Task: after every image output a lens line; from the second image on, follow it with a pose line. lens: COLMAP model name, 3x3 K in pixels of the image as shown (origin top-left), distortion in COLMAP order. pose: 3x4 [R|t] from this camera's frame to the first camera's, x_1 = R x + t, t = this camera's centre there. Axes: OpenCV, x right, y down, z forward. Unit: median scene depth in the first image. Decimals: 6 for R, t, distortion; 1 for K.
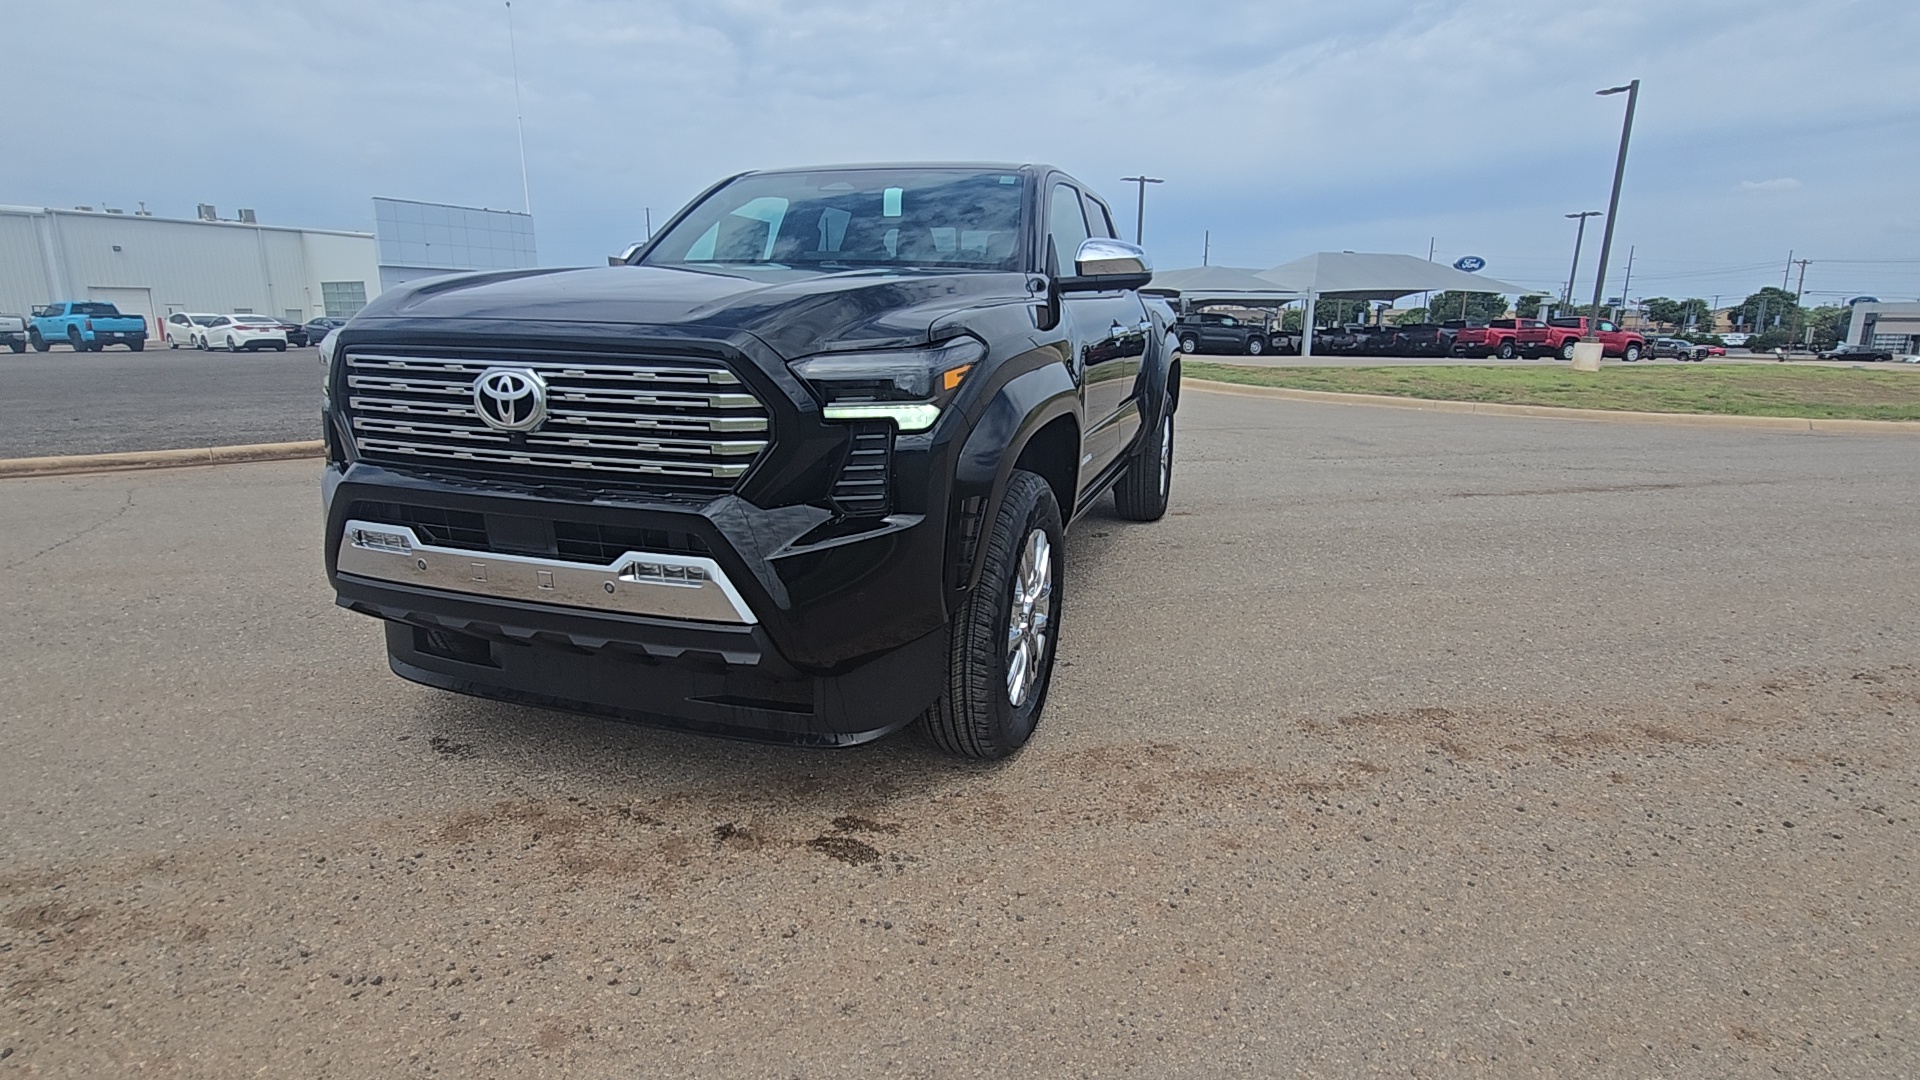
lens RADIAL K [[966.4, 0, 953.6], [0, 966.4, 536.9], [0, 0, 1]] dist [0.000479, -0.000330]
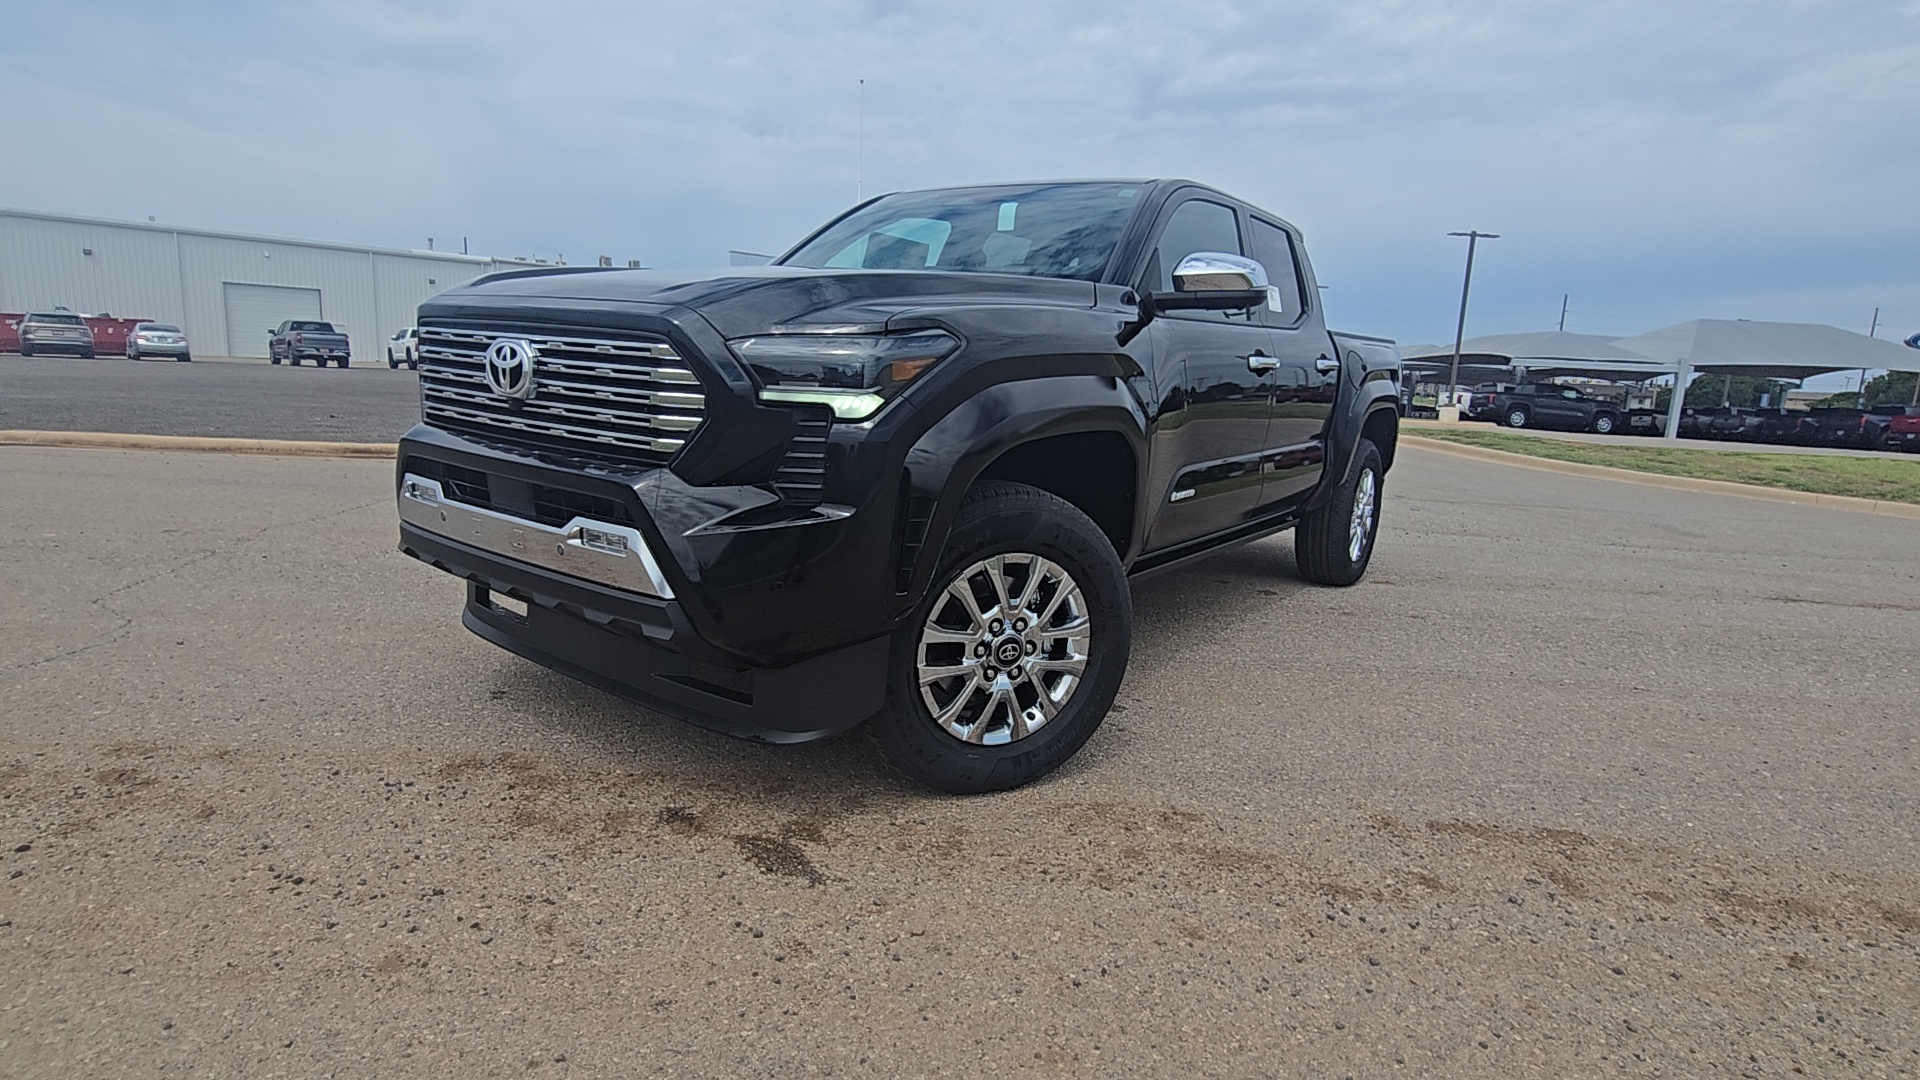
lens RADIAL K [[966.4, 0, 953.6], [0, 966.4, 536.9], [0, 0, 1]] dist [0.000479, -0.000330]
pose [[0.953072, 0.090586, -0.288872, 0.292886], [-0.106307, 0.993562, -0.039169, 0.028979], [0.283464, 0.068040, 0.956566, 0.106810]]
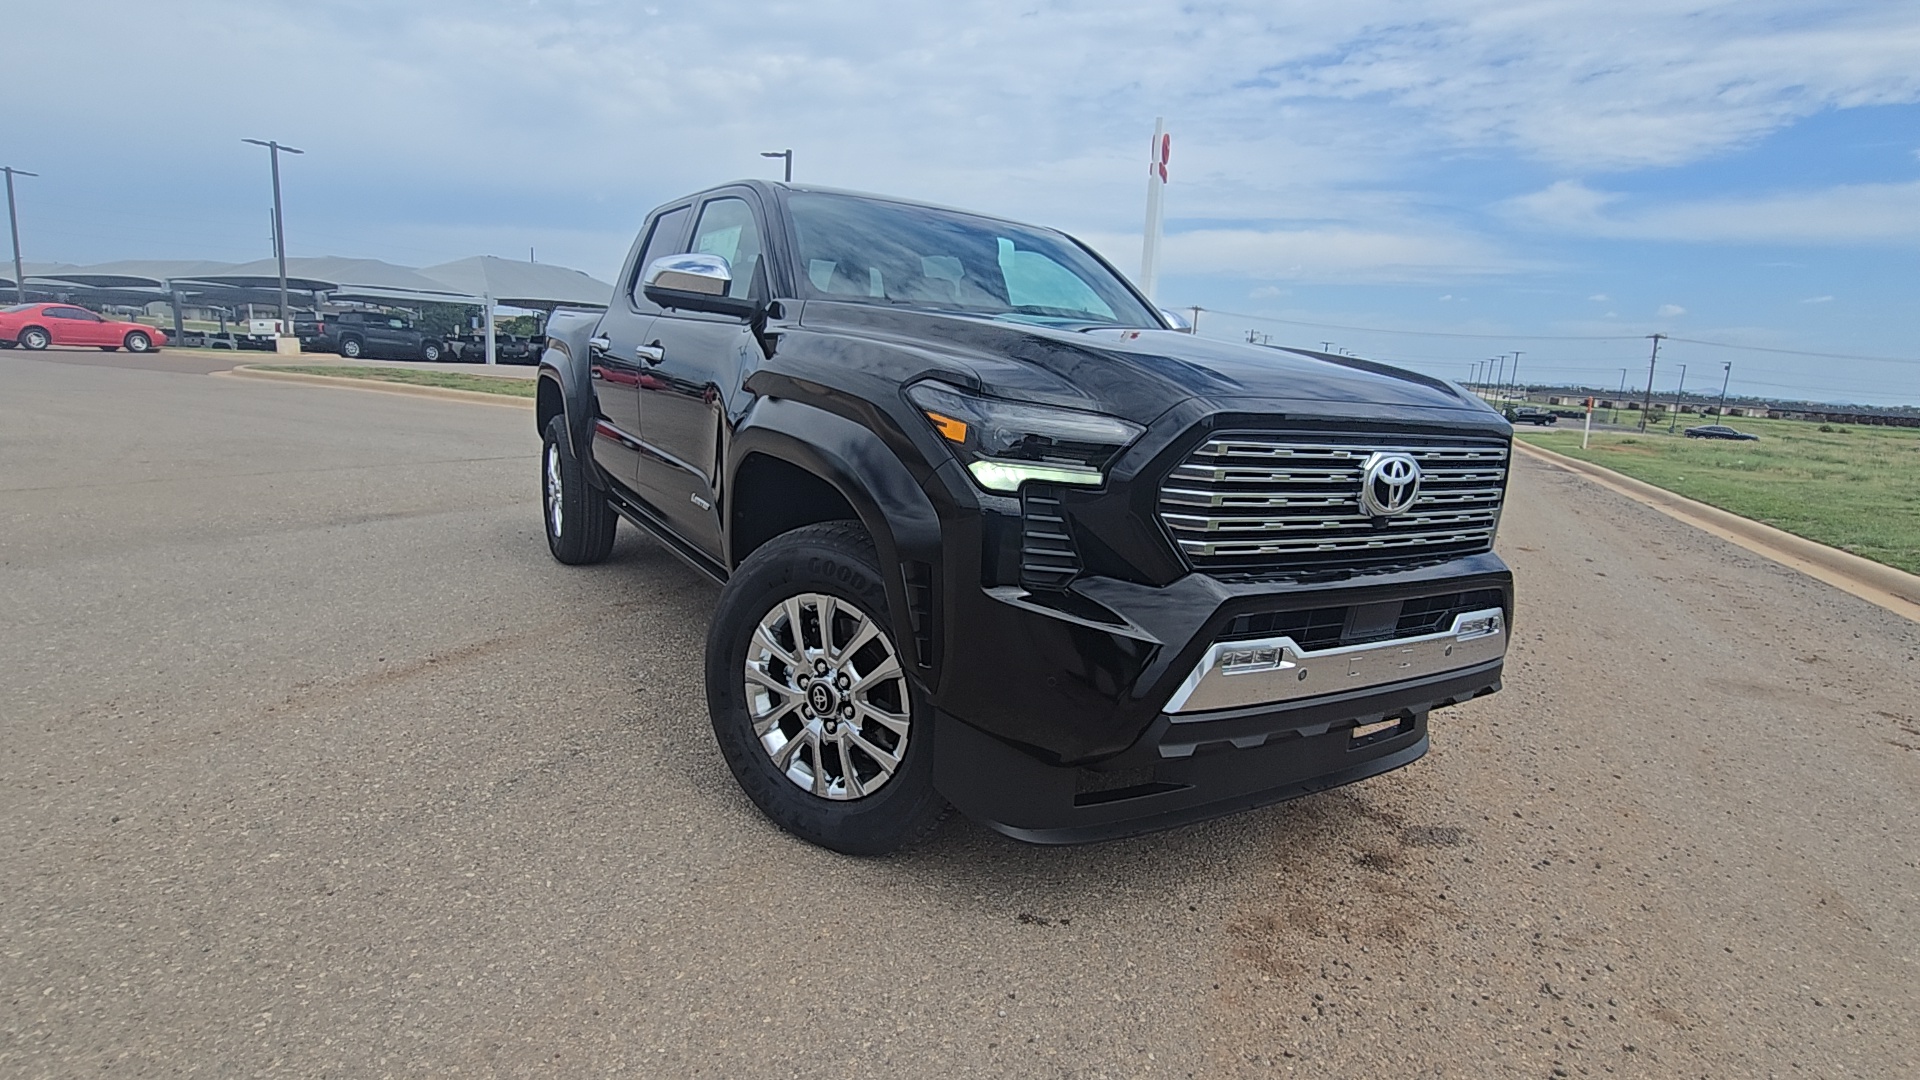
lens RADIAL K [[966.4, 0, 953.6], [0, 966.4, 536.9], [0, 0, 1]] dist [0.000479, -0.000330]
pose [[0.661892, -0.104611, 0.742264, -1.283521], [0.109642, 0.993075, 0.042189, -0.154249], [-0.741537, 0.053459, 0.668779, 0.579629]]
